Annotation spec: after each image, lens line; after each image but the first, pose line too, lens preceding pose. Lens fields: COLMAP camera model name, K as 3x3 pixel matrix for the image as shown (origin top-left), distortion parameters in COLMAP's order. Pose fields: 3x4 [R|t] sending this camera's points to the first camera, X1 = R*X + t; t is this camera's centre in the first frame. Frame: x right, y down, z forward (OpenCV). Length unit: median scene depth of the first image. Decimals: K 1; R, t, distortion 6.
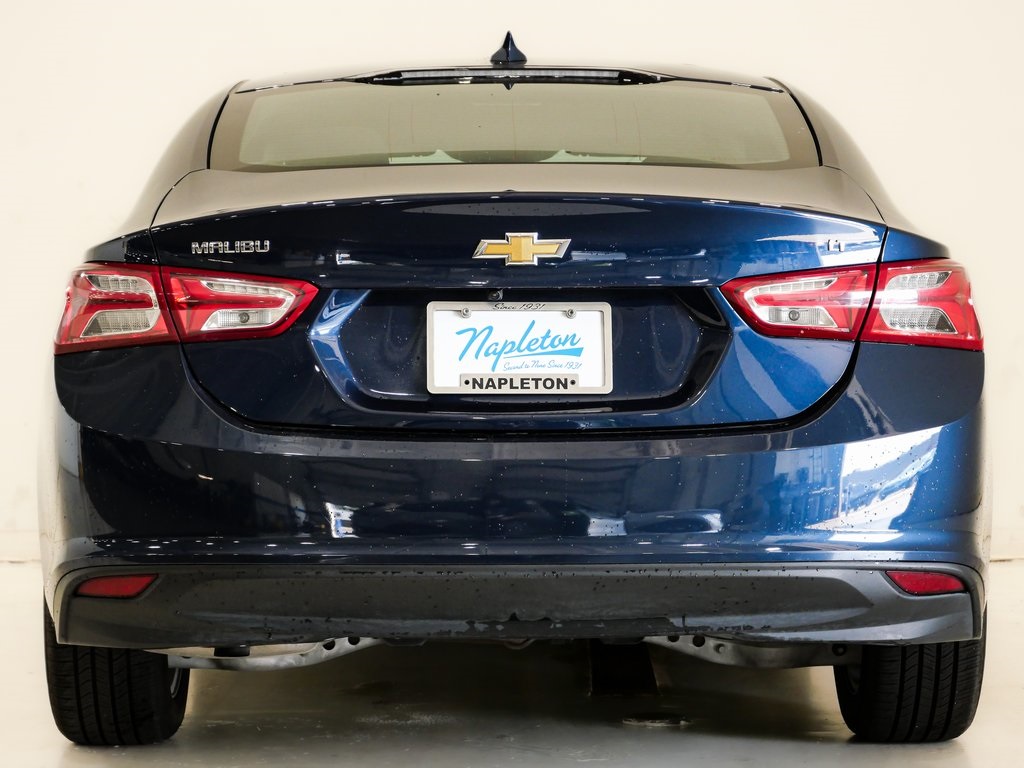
lens RADIAL K [[2932.0, 0, 512.0], [0, 2932.0, 384.0], [0, 0, 1]] dist [-0.122999, -0.892465]
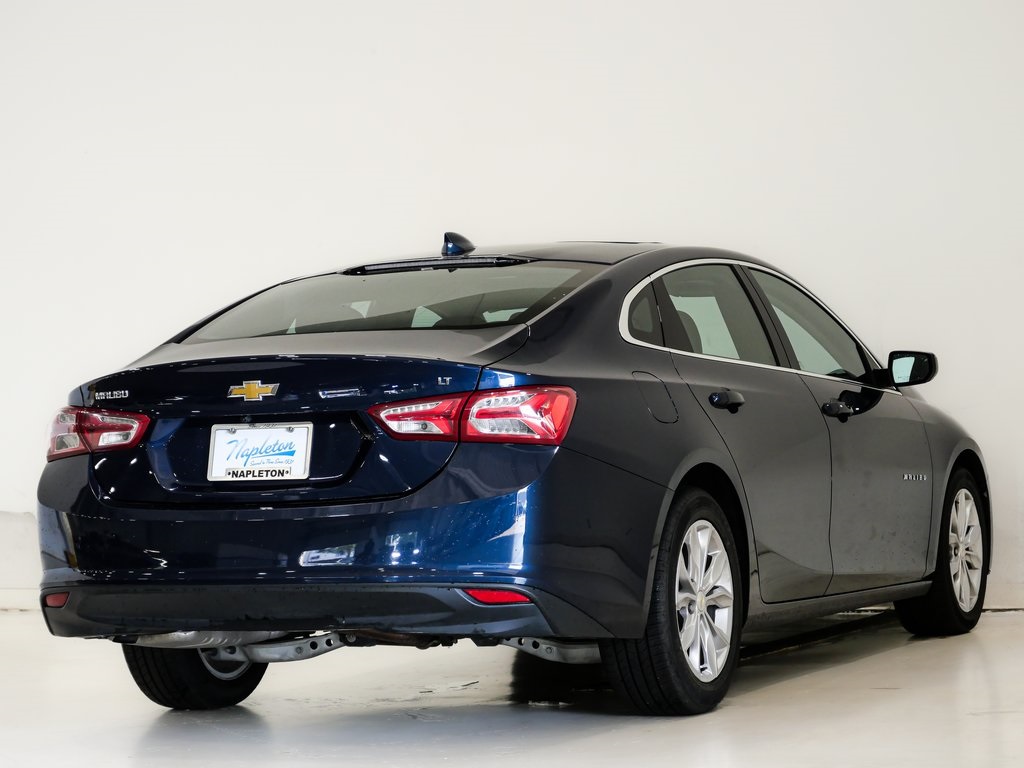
lens RADIAL K [[2932.0, 0, 512.0], [0, 2932.0, 384.0], [0, 0, 1]] dist [-0.122999, -0.892465]
pose [[0.906889, -0.034861, -0.419925, 0.808378], [0.022052, 0.999133, -0.035322, 0.010555], [0.420792, 0.022773, 0.906871, -0.408425]]
